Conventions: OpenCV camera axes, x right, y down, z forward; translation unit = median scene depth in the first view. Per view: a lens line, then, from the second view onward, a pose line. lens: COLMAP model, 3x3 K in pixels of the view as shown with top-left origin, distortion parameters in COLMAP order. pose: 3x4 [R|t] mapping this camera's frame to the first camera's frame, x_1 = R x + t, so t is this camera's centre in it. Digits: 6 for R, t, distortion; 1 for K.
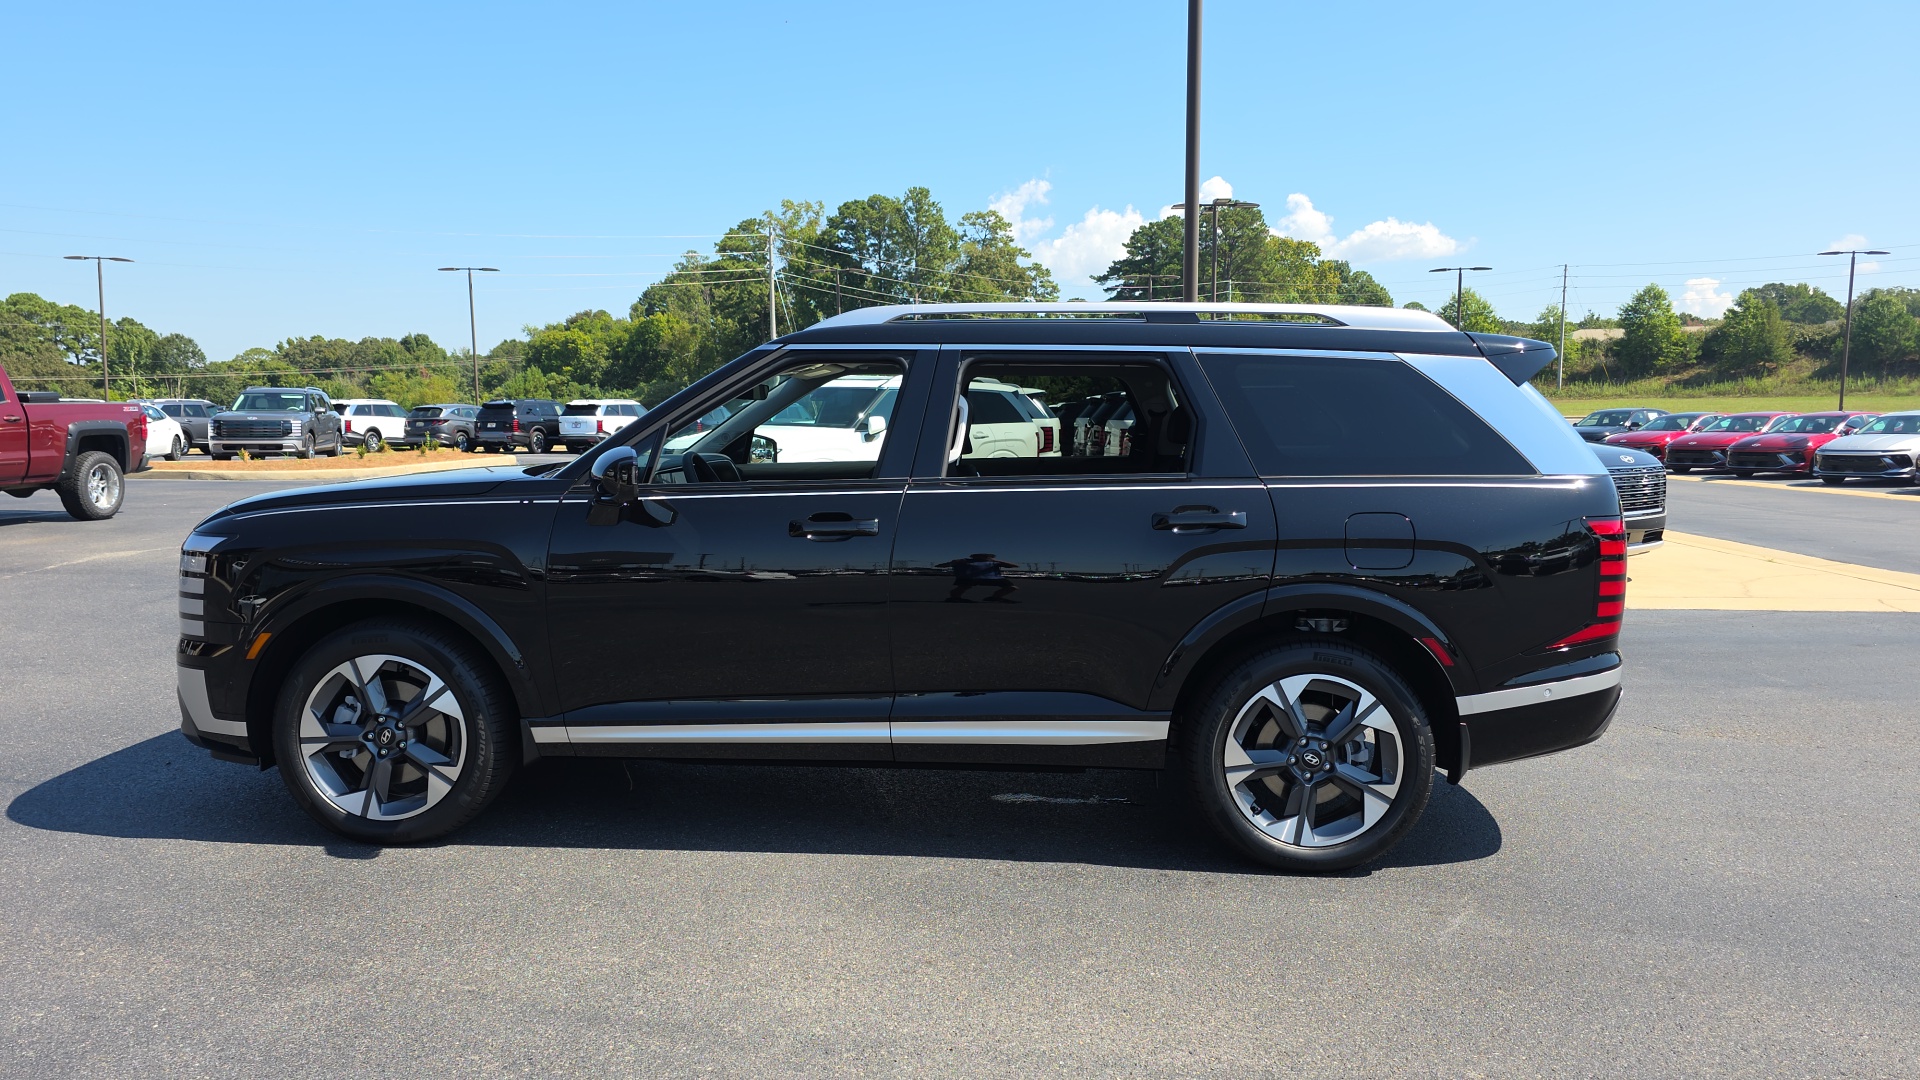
lens RADIAL K [[1282.7, 0, 957.3], [0, 1282.7, 547.5], [0, 0, 1]] dist [0.057937, -0.061548]
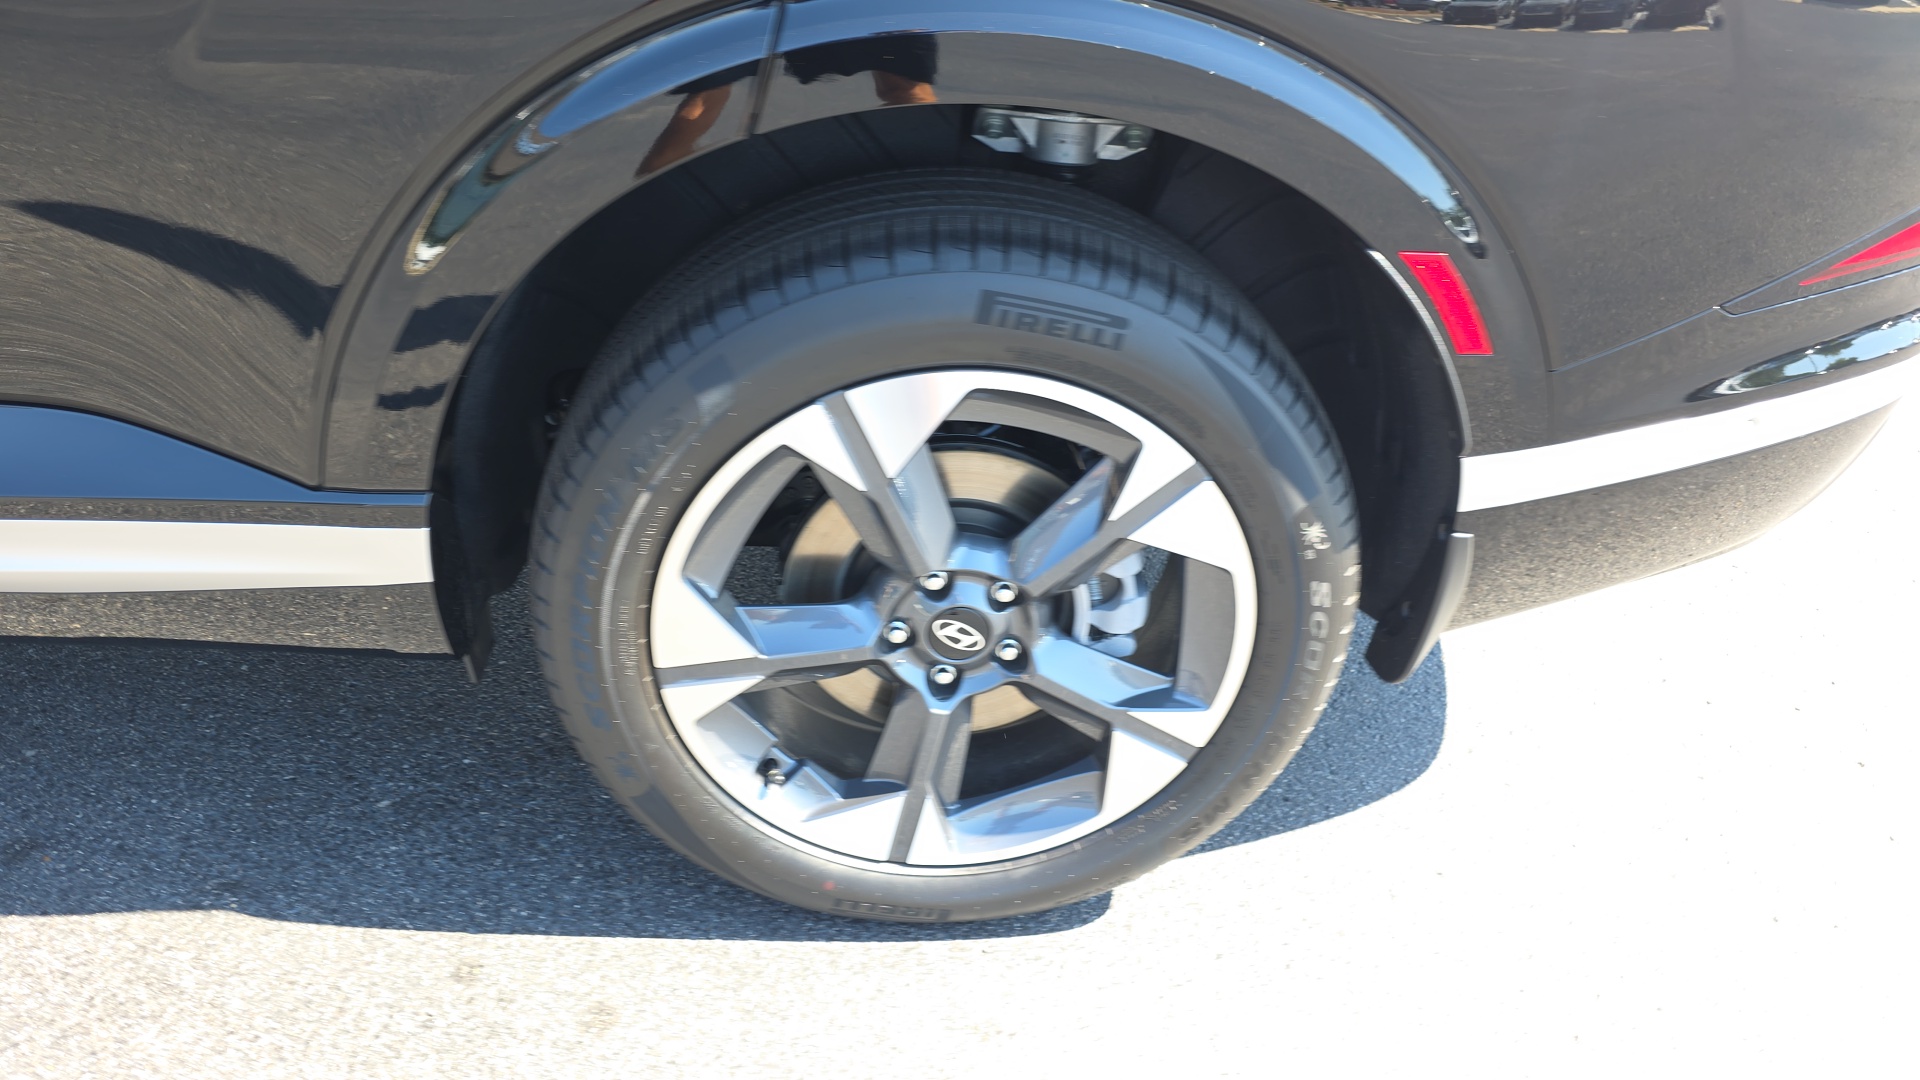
lens RADIAL K [[1282.7, 0, 957.3], [0, 1282.7, 547.5], [0, 0, 1]] dist [0.057937, -0.061548]
pose [[0.990968, -0.003885, 0.134040, 0.234871], [-0.054869, 0.900324, 0.431749, 0.017474], [-0.122357, -0.435204, 0.891979, 0.743255]]
